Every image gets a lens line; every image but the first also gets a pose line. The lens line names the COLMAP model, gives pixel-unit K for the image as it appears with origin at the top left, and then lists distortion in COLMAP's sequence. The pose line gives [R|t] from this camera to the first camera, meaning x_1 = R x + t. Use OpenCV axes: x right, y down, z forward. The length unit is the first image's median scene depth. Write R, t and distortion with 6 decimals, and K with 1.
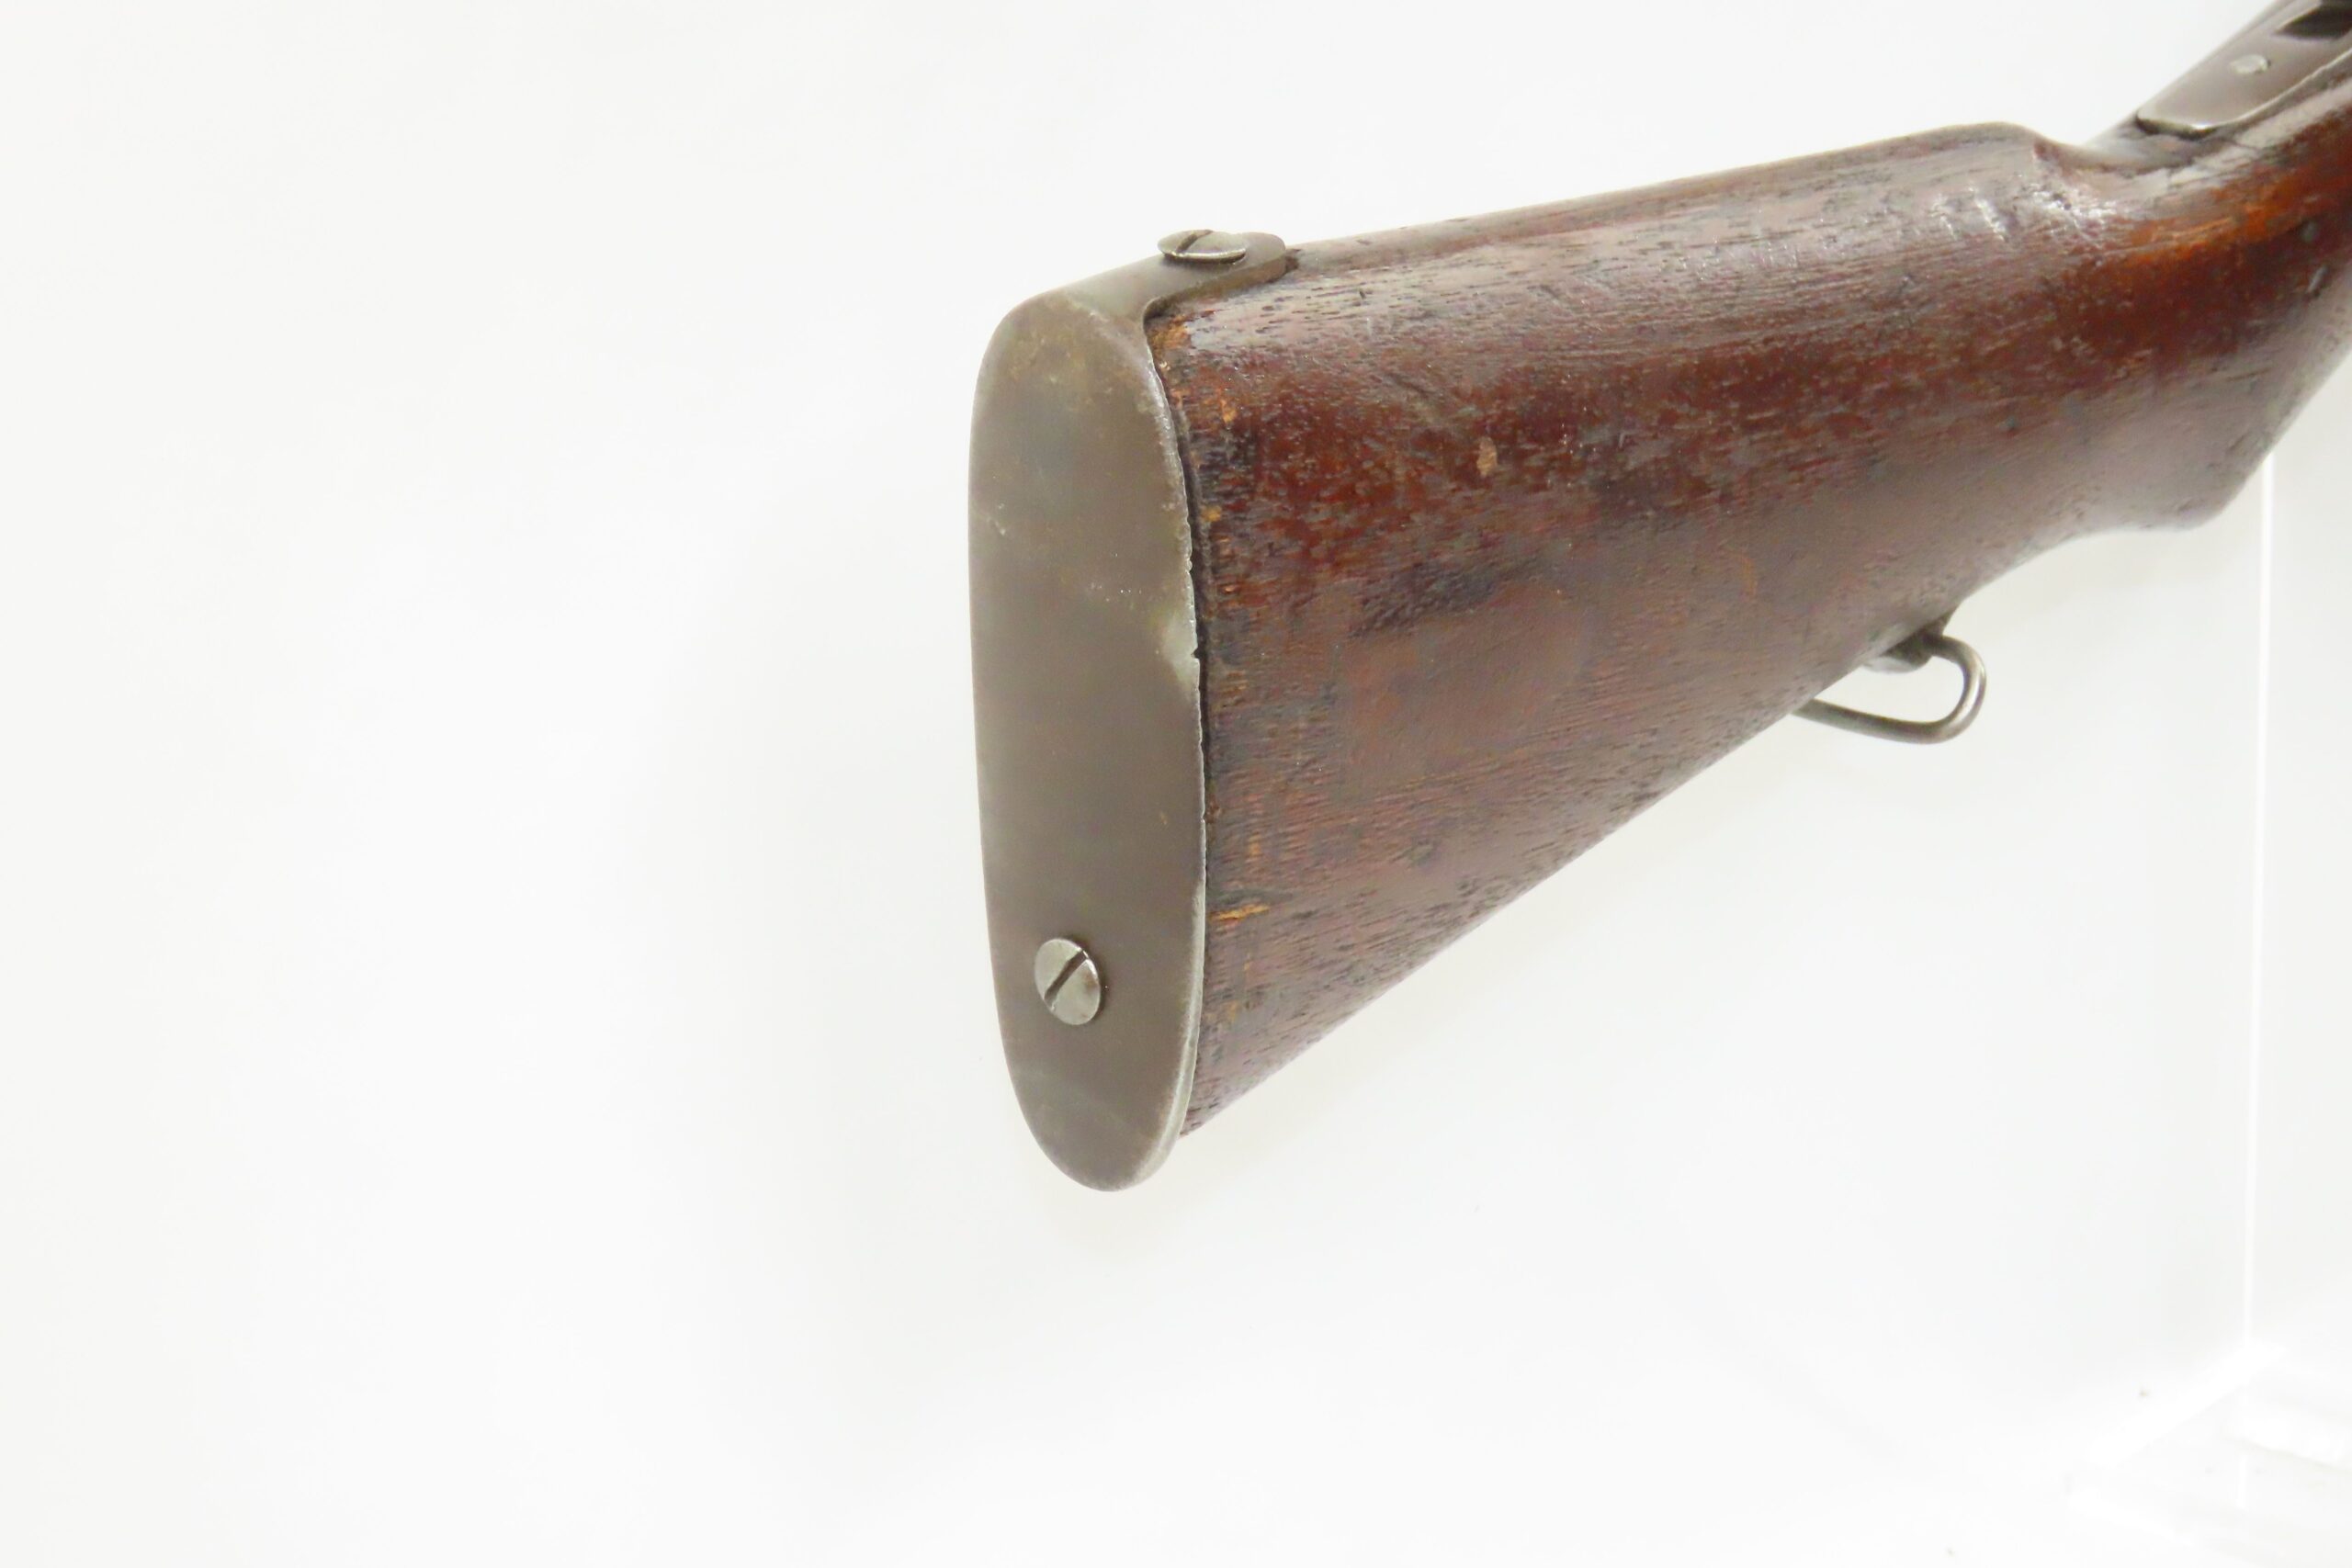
lens RADIAL K [[1087.5, 0, 1176.0], [0, 1087.5, 784.0], [0, 0, 1]] dist [-0.000720, -0.000233]
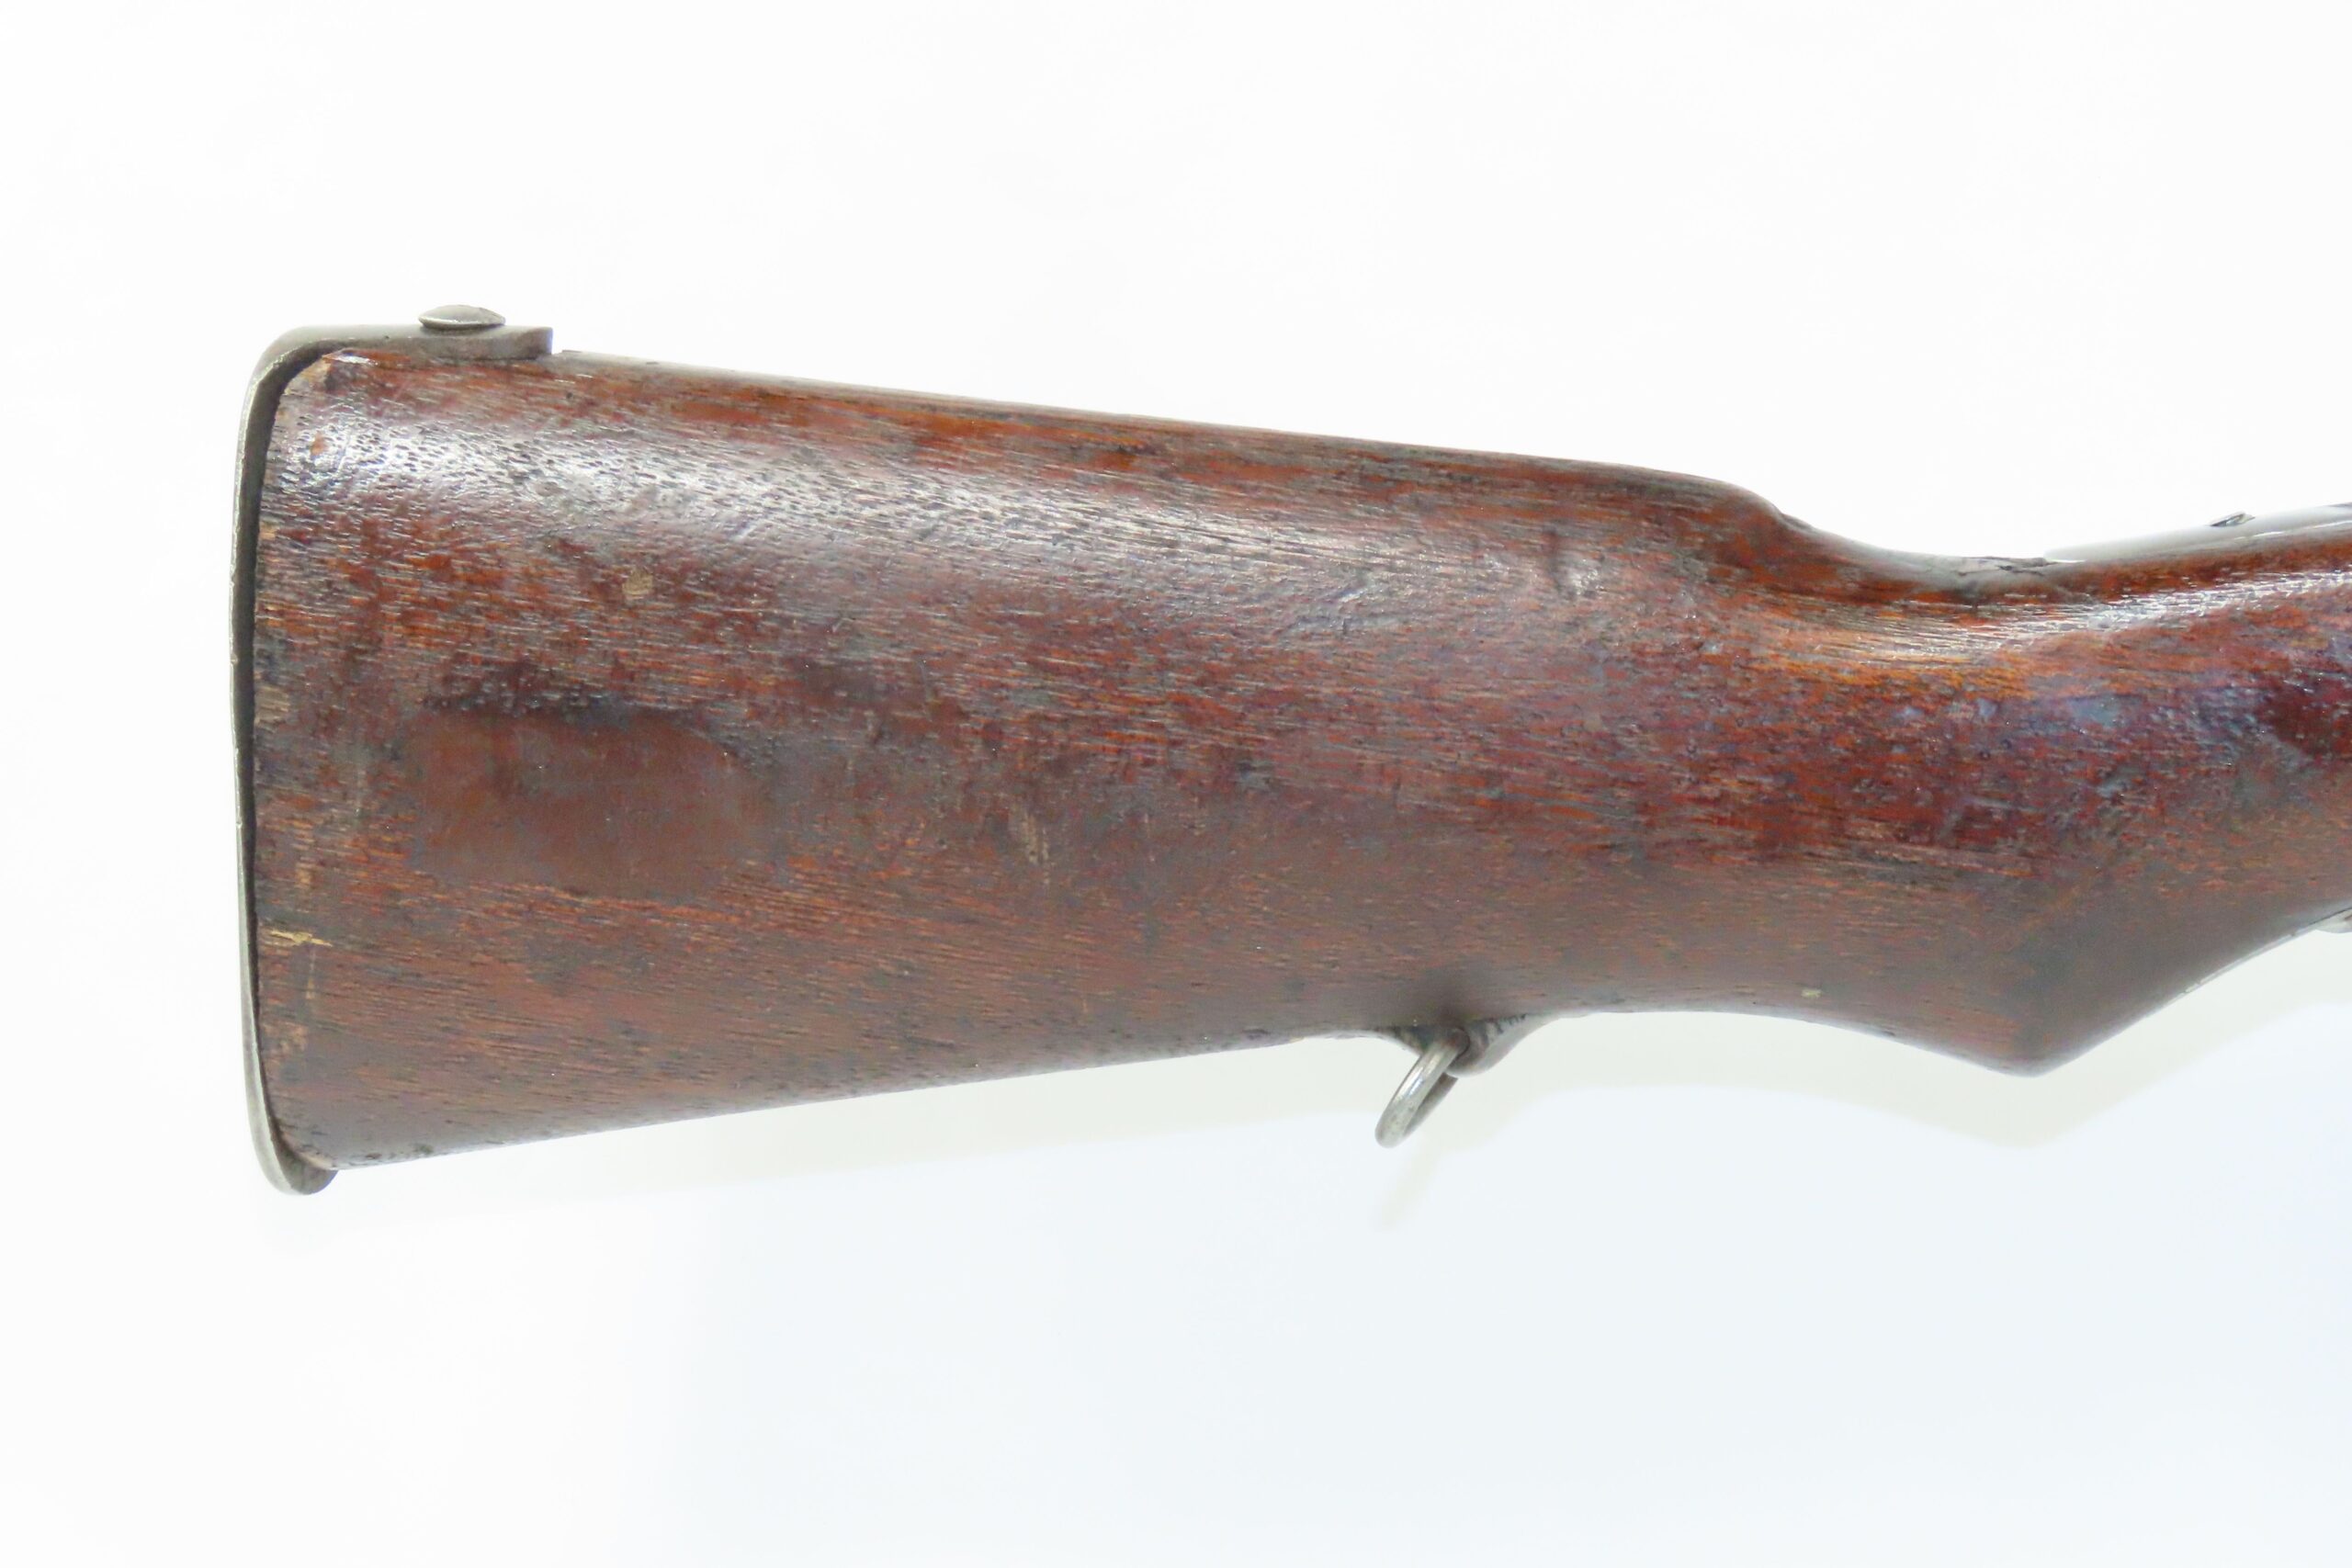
lens RADIAL K [[1285.5, 0, 1176.0], [0, 1285.5, 784.0], [0, 0, 1]] dist [0.000914, 0.000006]
pose [[0.906092, 0.312929, -0.284732, 1.108709], [-0.367416, 0.915689, -0.162845, -0.132945], [0.209768, 0.252167, 0.944674, 0.076836]]
